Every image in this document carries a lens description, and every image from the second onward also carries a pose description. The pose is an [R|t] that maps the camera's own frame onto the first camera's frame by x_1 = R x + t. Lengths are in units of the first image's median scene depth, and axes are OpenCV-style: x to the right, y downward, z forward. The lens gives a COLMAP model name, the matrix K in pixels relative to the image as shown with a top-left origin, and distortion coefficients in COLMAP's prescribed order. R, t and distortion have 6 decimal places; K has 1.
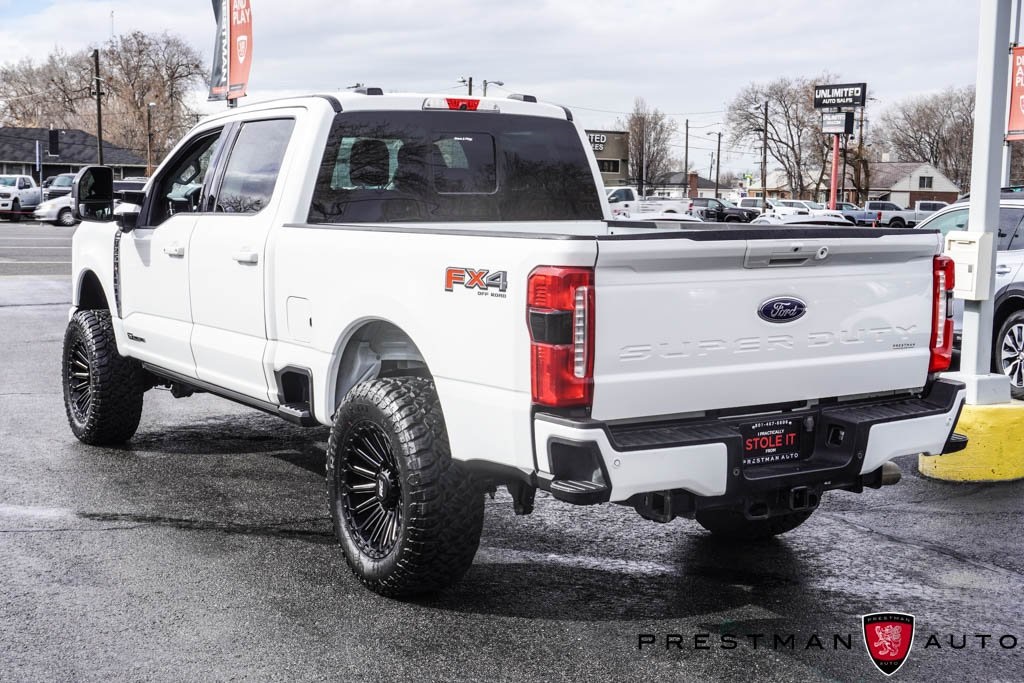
lens RADIAL K [[1410.3, 0, 515.6], [0, 1410.3, 342.1], [0, 0, 1]] dist [0.014047, 0.000000]
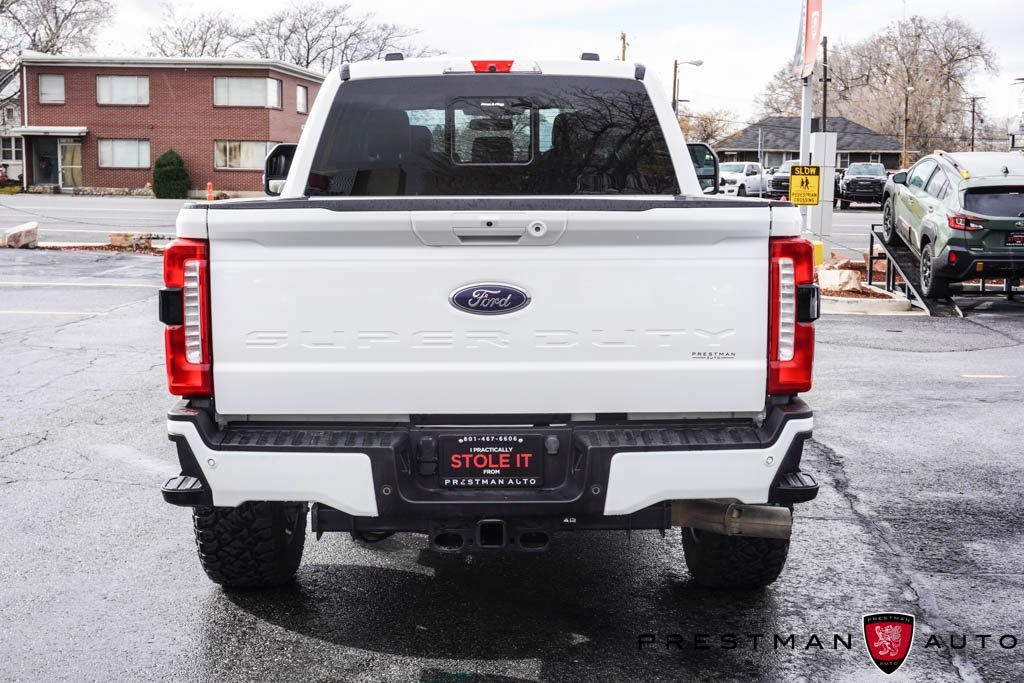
lens RADIAL K [[1410.3, 0, 505.4], [0, 1410.3, 341.7], [0, 0, 1]] dist [0.014047, 0.000000]
pose [[0.846211, 0.055366, -0.529963, 0.605526], [-0.050838, 0.998439, 0.023134, -0.016952], [0.530417, 0.007366, 0.847705, 0.309841]]
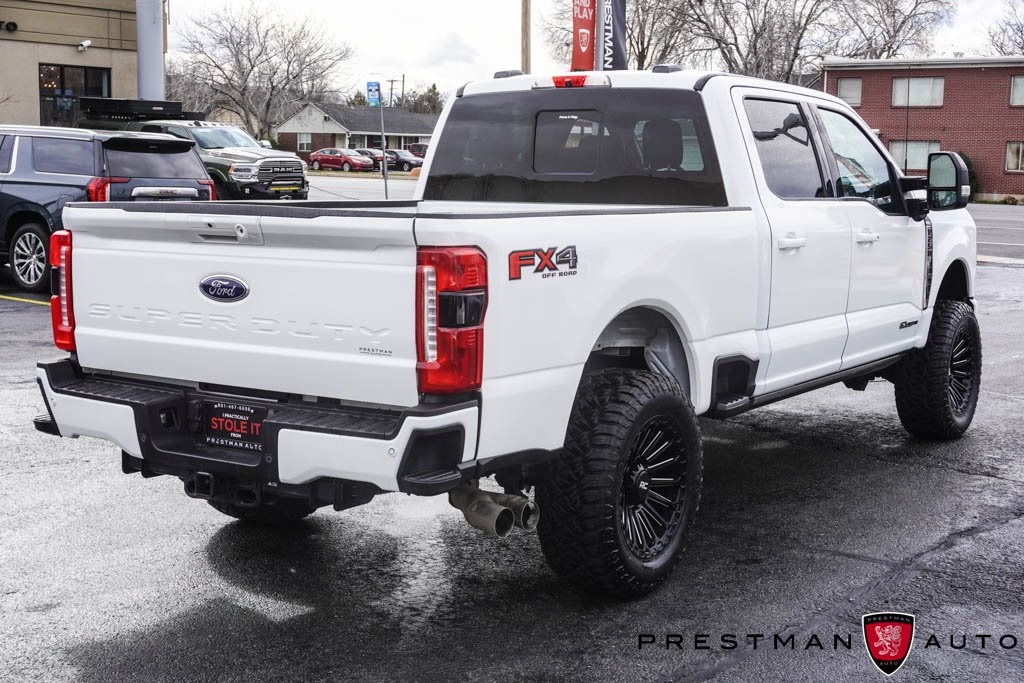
lens RADIAL K [[1410.3, 0, 505.4], [0, 1410.3, 343.2], [0, 0, 1]] dist [0.014047, 0.000000]
pose [[0.402784, 0.108683, -0.908820, 1.105301], [-0.106566, 0.991741, 0.071370, -0.072464], [0.909070, 0.068102, 0.411039, 0.756532]]
